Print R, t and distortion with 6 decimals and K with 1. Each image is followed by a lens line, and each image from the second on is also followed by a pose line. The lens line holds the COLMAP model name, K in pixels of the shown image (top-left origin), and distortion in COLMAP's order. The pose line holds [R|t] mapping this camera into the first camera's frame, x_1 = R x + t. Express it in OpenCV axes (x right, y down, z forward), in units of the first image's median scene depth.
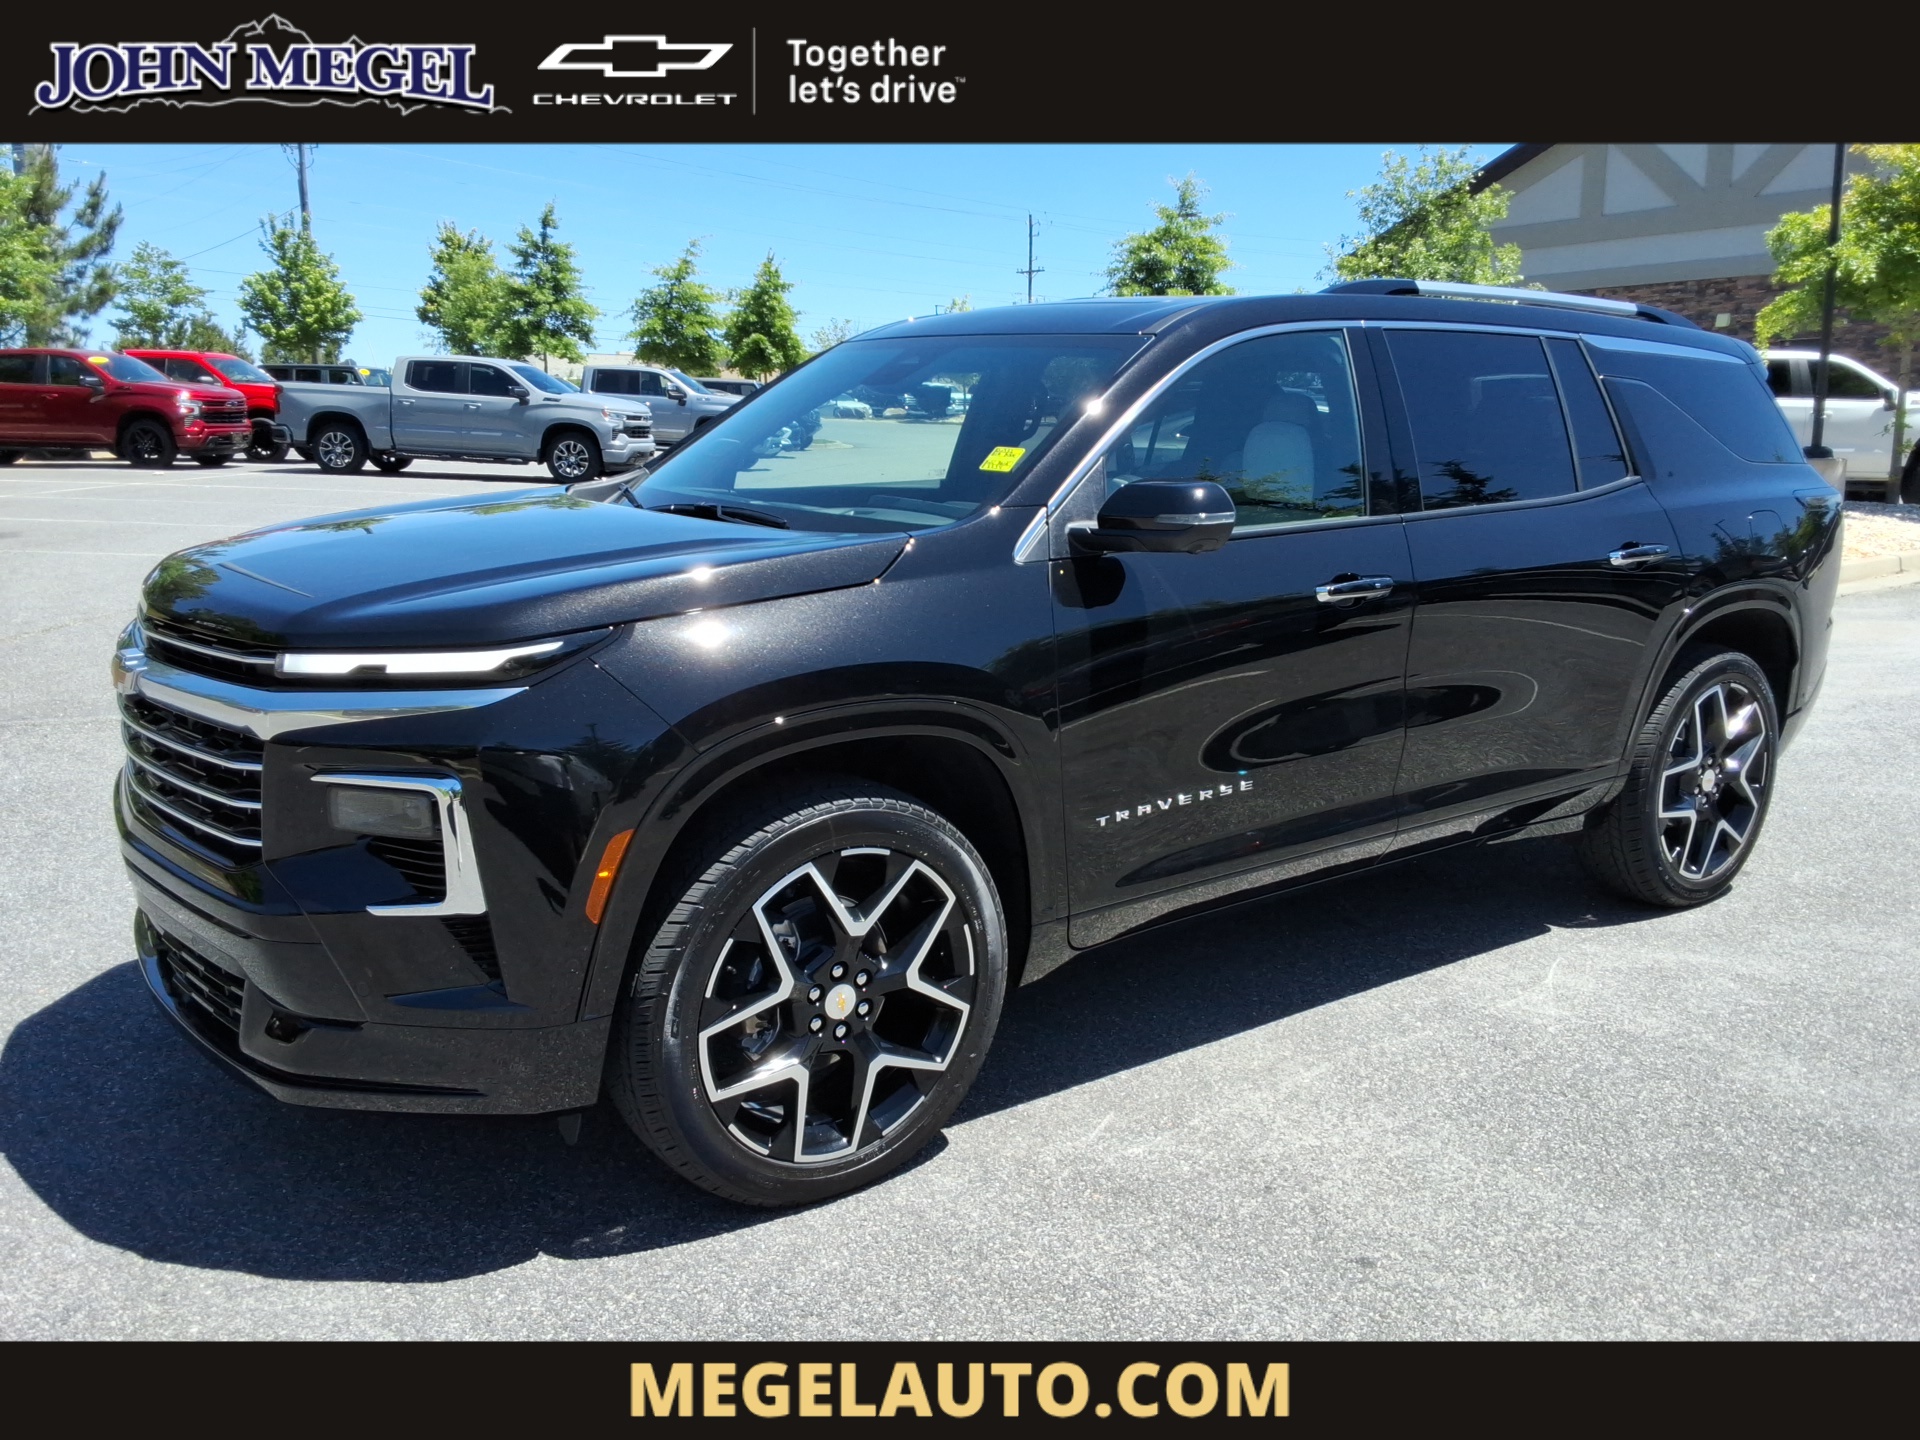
lens RADIAL K [[1539.5, 0, 965.5], [0, 1539.5, 702.5], [0, 0, 1]] dist [0.138693, -0.216407]
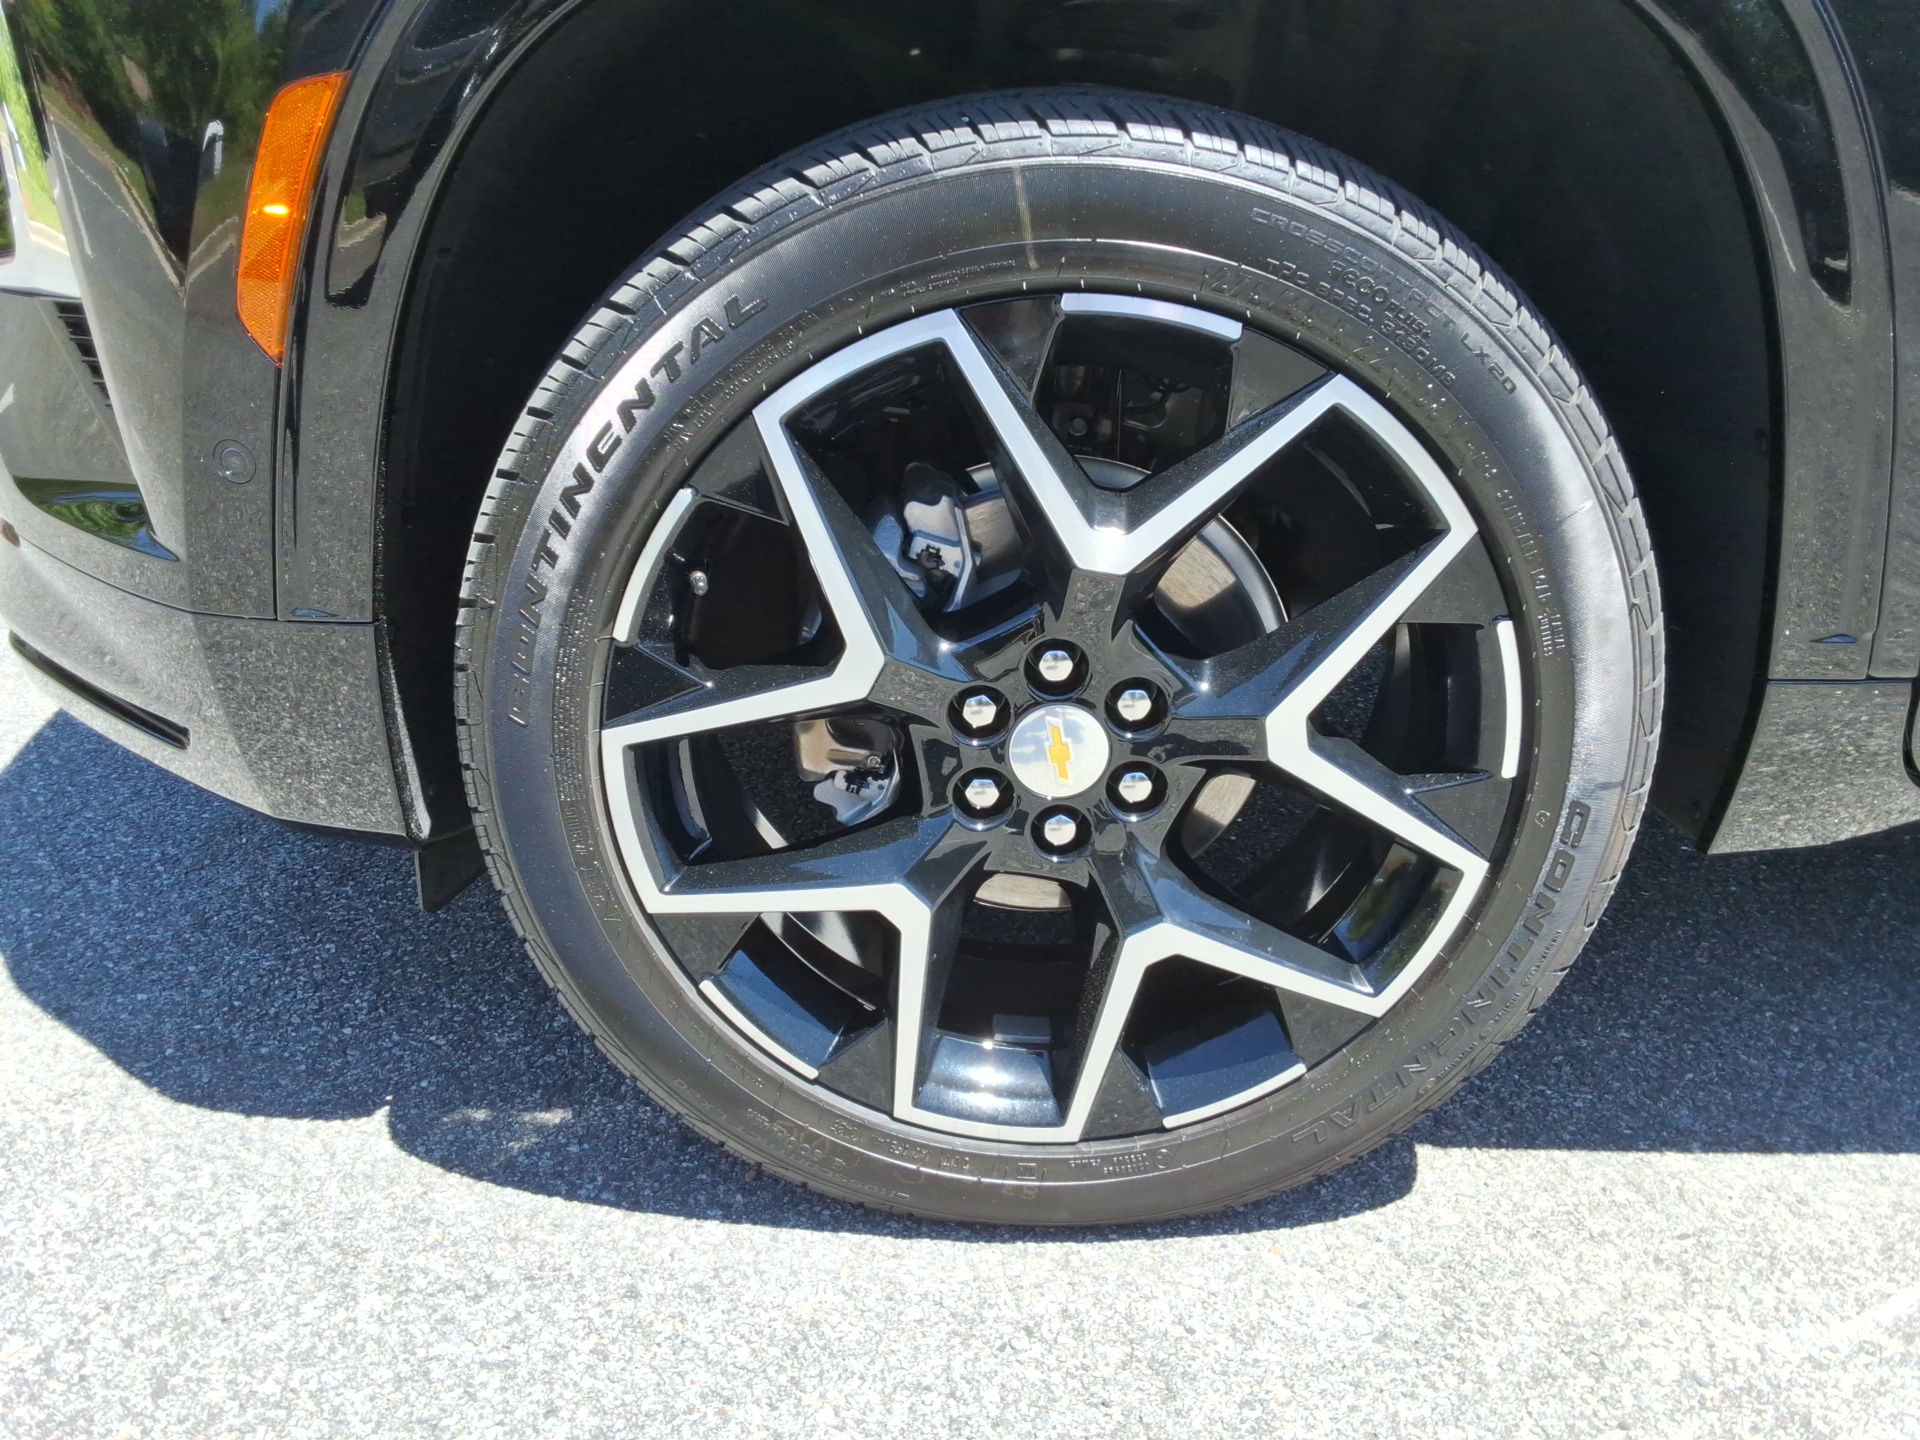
lens RADIAL K [[1485.2, 0, 973.4], [0, 1485.2, 702.6], [0, 0, 1]] dist [0.090206, -0.131714]
pose [[0.804215, 0.206009, -0.557494, 0.087170], [-0.119024, 0.974829, 0.188528, 0.112206], [0.582299, -0.085262, 0.808491, 0.667003]]
